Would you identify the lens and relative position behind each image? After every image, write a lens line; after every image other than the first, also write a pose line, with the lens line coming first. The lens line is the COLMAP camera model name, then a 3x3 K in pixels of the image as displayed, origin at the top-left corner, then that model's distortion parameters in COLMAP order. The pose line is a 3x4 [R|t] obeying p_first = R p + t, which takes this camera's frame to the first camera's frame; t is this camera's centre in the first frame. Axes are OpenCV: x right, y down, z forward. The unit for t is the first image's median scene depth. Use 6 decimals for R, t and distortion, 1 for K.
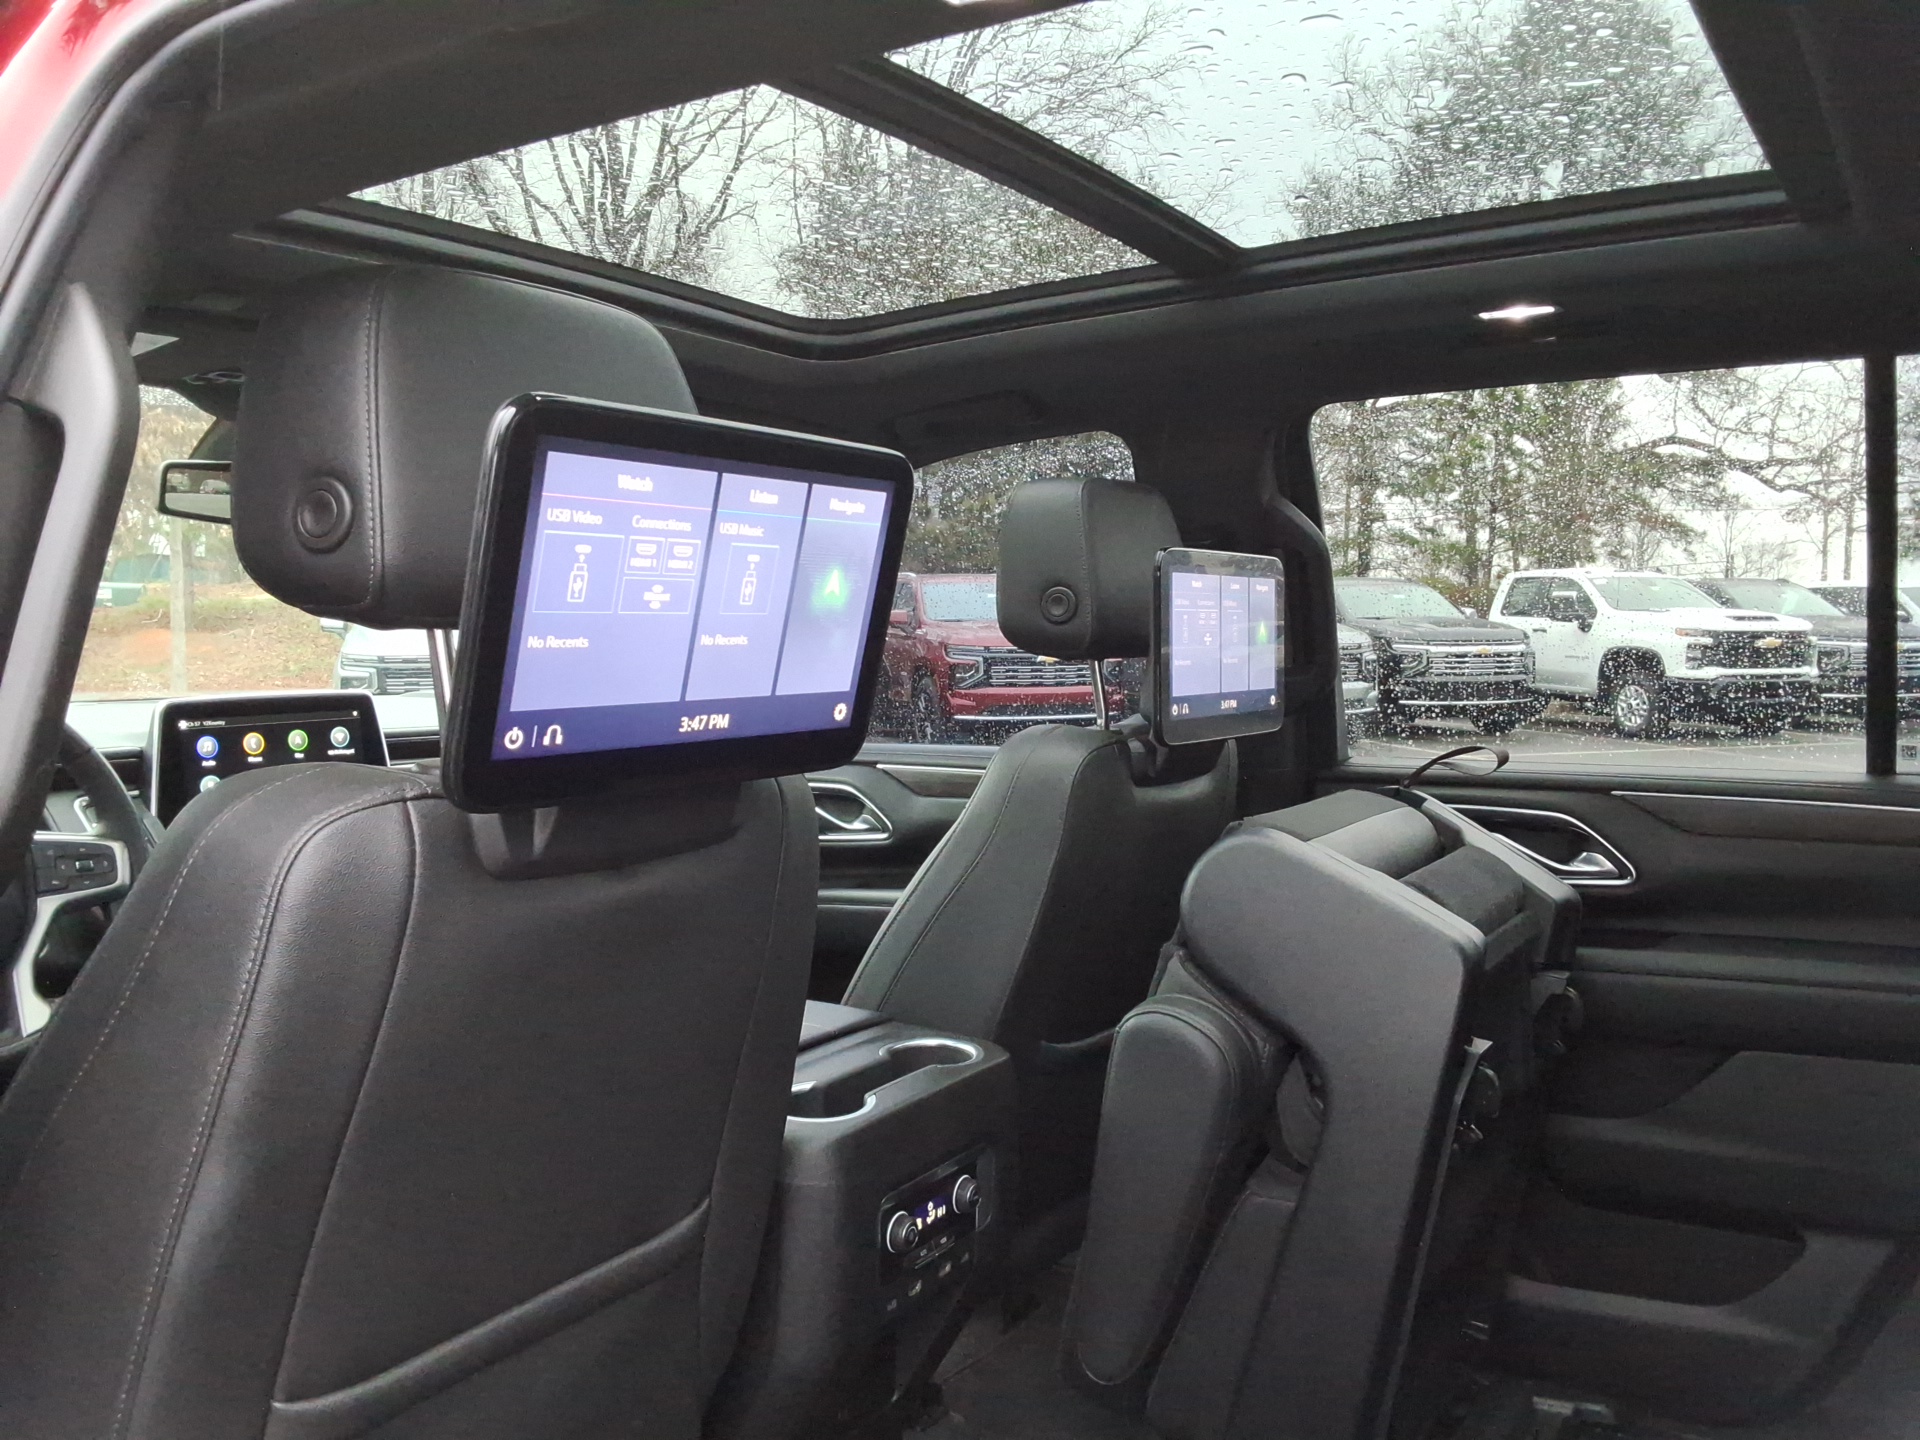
lens RADIAL K [[1541.3, 0, 992.8], [0, 1541.3, 711.8], [0, 0, 1]] dist [0.083742, -0.097702]
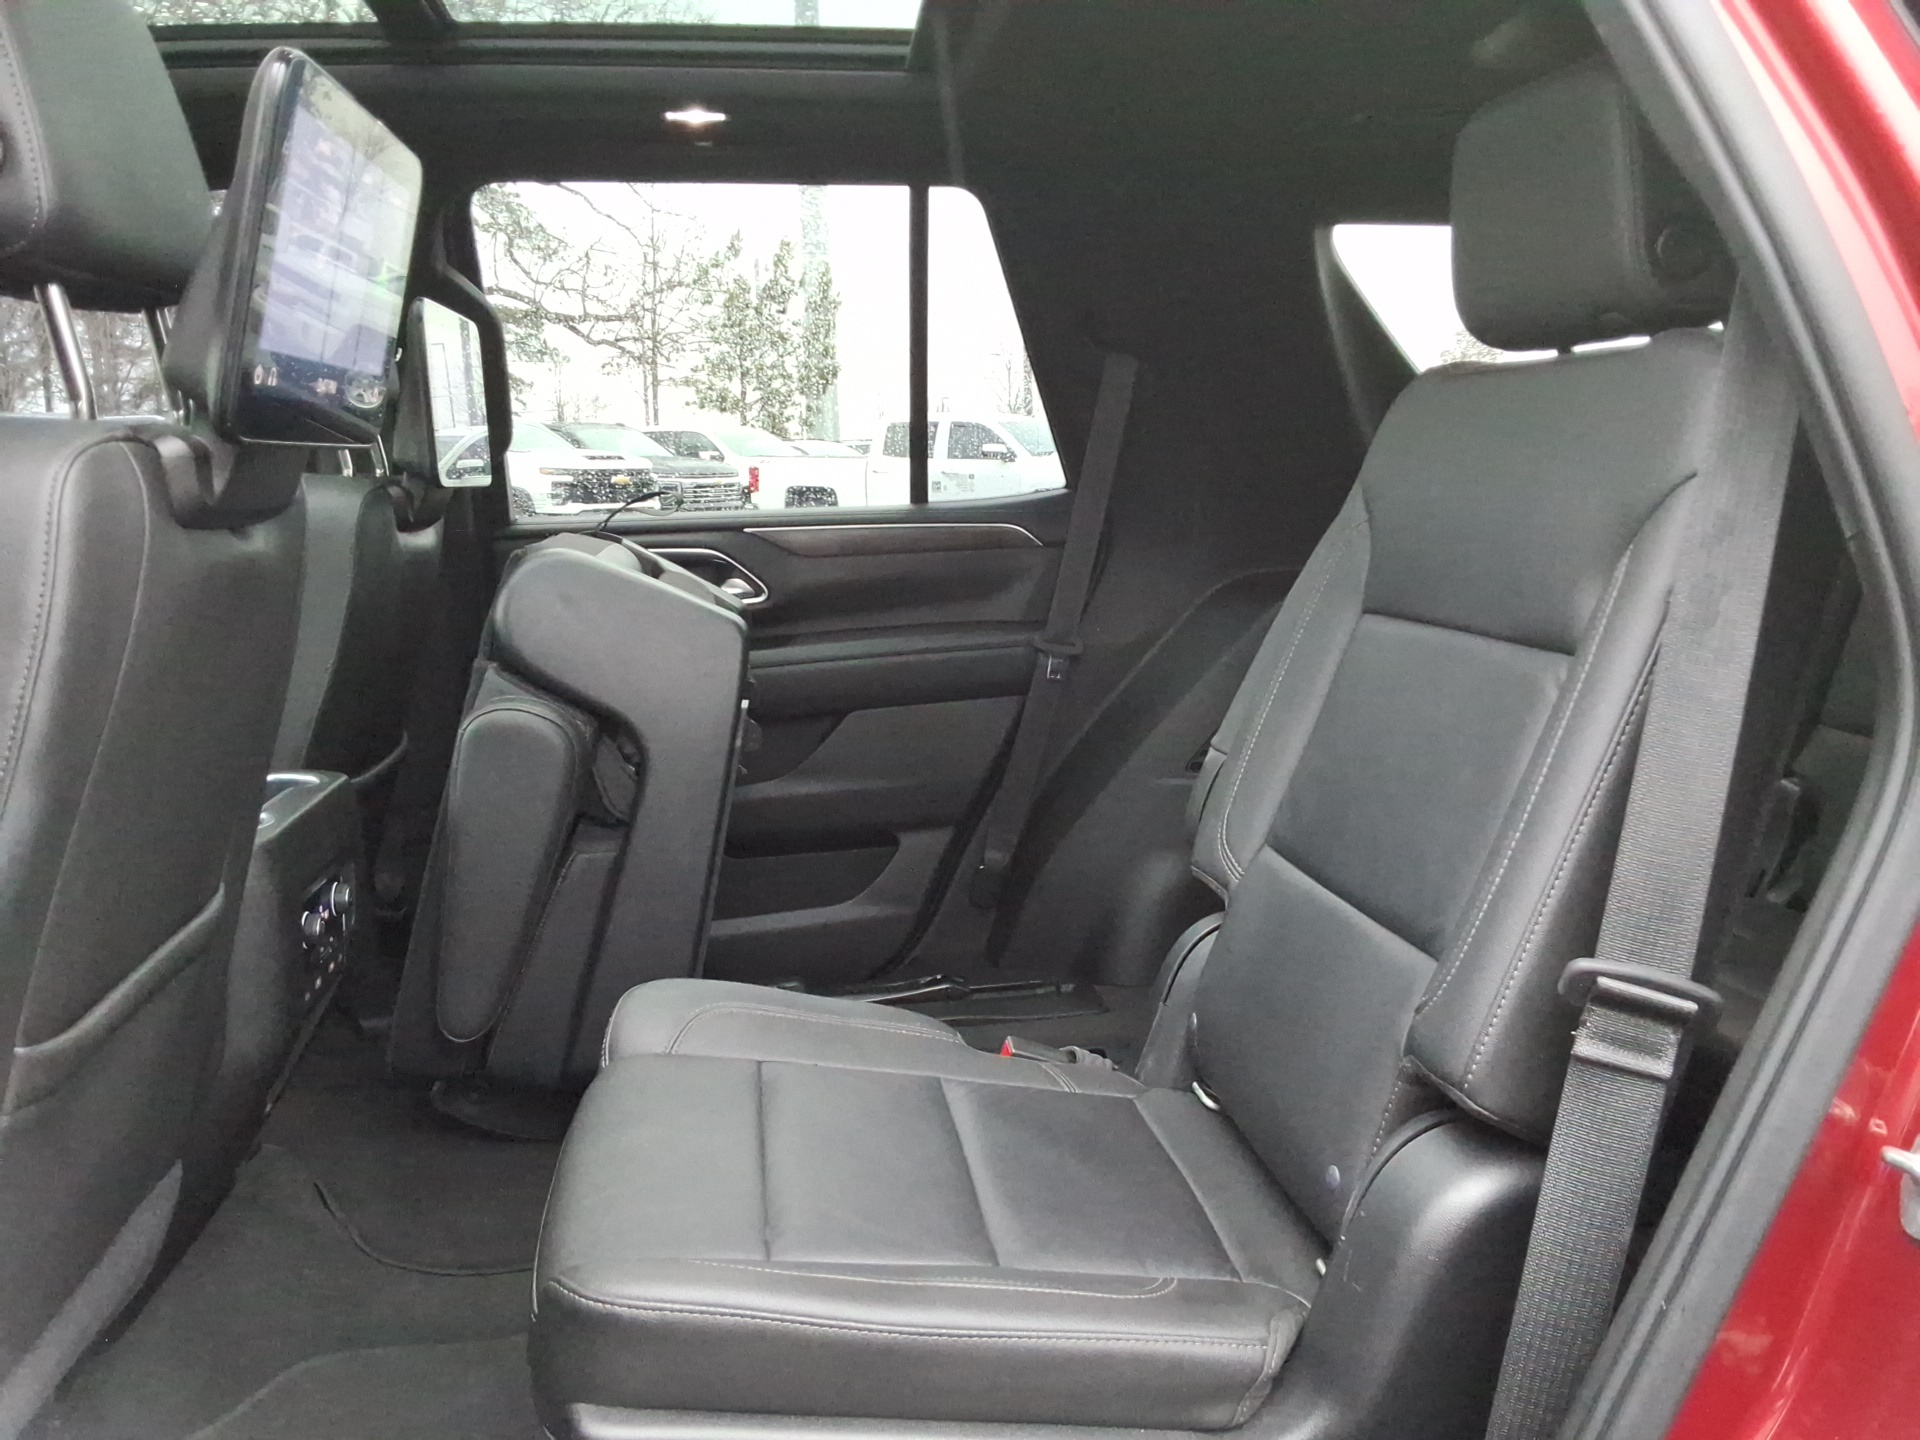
lens RADIAL K [[1533.9, 0, 973.5], [0, 1533.9, 706.0], [0, 0, 1]] dist [0.115038, -0.184908]
pose [[0.759494, -0.117288, 0.639853, -0.289168], [0.059629, 0.992023, 0.111065, 0.069247], [-0.647775, -0.046200, 0.760429, -0.076526]]
